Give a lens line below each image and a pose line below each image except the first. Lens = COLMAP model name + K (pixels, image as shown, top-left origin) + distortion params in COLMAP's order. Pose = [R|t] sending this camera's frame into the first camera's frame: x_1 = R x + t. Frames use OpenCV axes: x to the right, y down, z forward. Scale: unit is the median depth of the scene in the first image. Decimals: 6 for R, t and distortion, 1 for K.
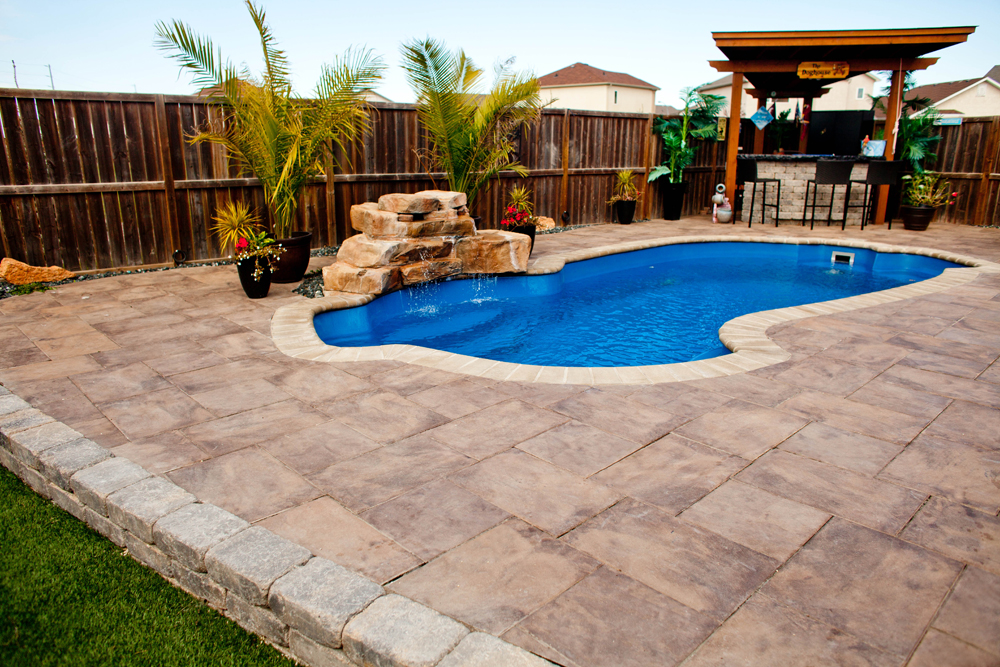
lens RADIAL K [[673.9, 0, 500.0], [0, 673.9, 333.5], [0, 0, 1]] dist [-0.057617, 0.045242]
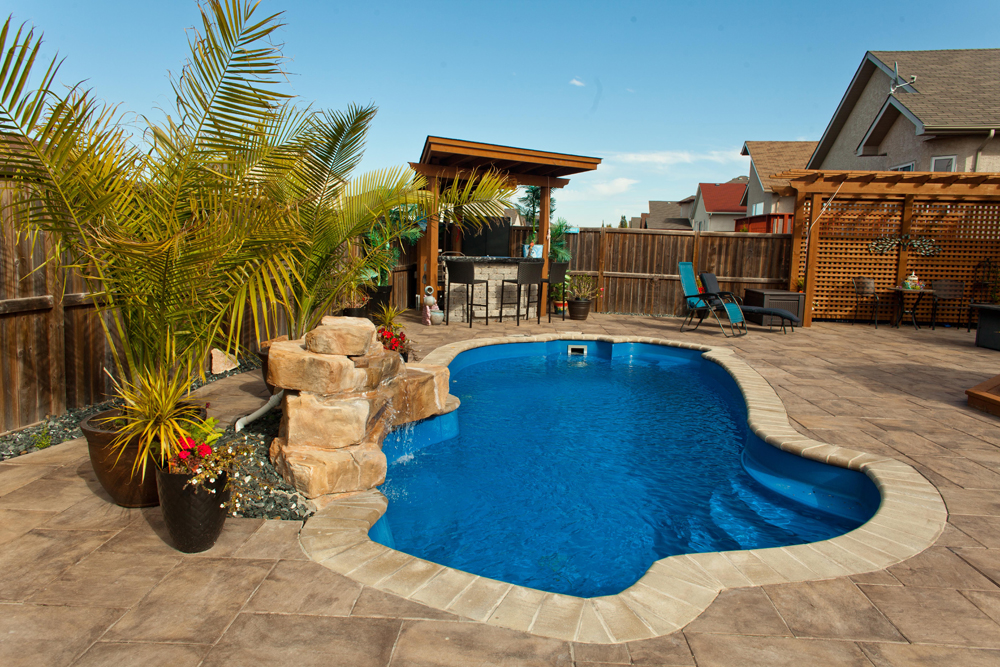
lens RADIAL K [[664.6, 0, 500.0], [0, 664.6, 333.5], [0, 0, 1]] dist [0.010131, 0.002765]
pose [[0.718080, -0.073878, 0.692028, -0.343899], [0.162345, 0.984699, -0.063335, -0.092550], [-0.676760, 0.157827, 0.719087, 0.288261]]
